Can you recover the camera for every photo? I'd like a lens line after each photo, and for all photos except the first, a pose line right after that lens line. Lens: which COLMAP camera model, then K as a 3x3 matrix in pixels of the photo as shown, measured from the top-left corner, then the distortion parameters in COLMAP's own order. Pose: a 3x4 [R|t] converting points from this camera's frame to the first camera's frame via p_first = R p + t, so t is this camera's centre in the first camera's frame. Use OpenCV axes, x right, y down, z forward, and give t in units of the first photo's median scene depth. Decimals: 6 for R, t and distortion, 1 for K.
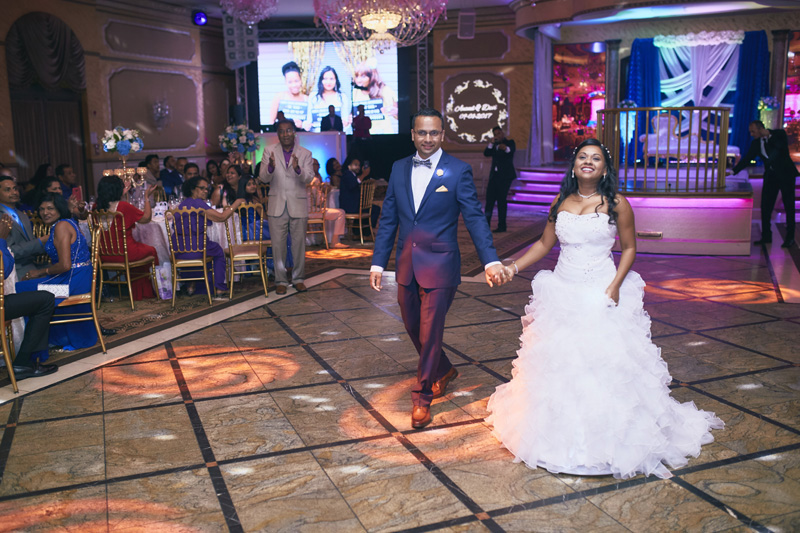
lens RADIAL K [[777.2, 0, 400.0], [0, 777.2, 266.5], [0, 0, 1]] dist [-0.043044, 0.076720]
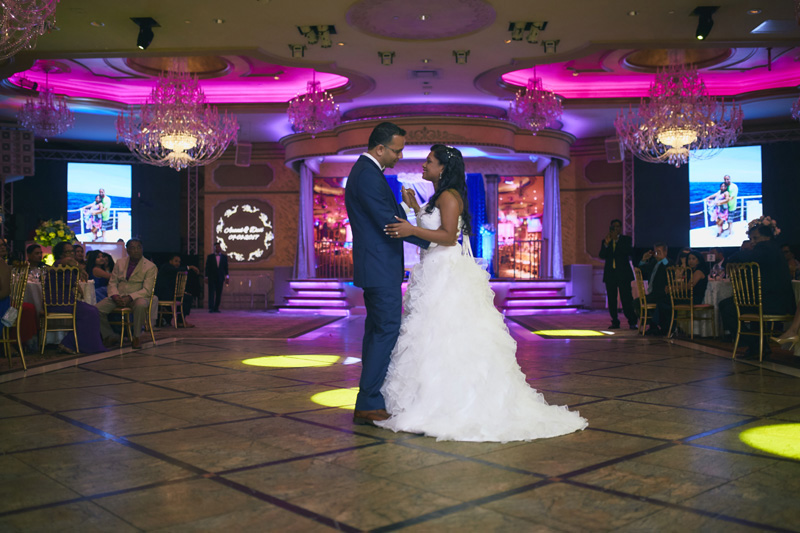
lens RADIAL K [[777.2, 0, 400.0], [0, 777.2, 266.5], [0, 0, 1]] dist [-0.043044, 0.076720]
pose [[0.938141, 0.018307, 0.345768, -0.076043], [0.047975, 0.982097, -0.182166, 0.059291], [-0.342913, 0.187486, 0.920467, -0.083816]]
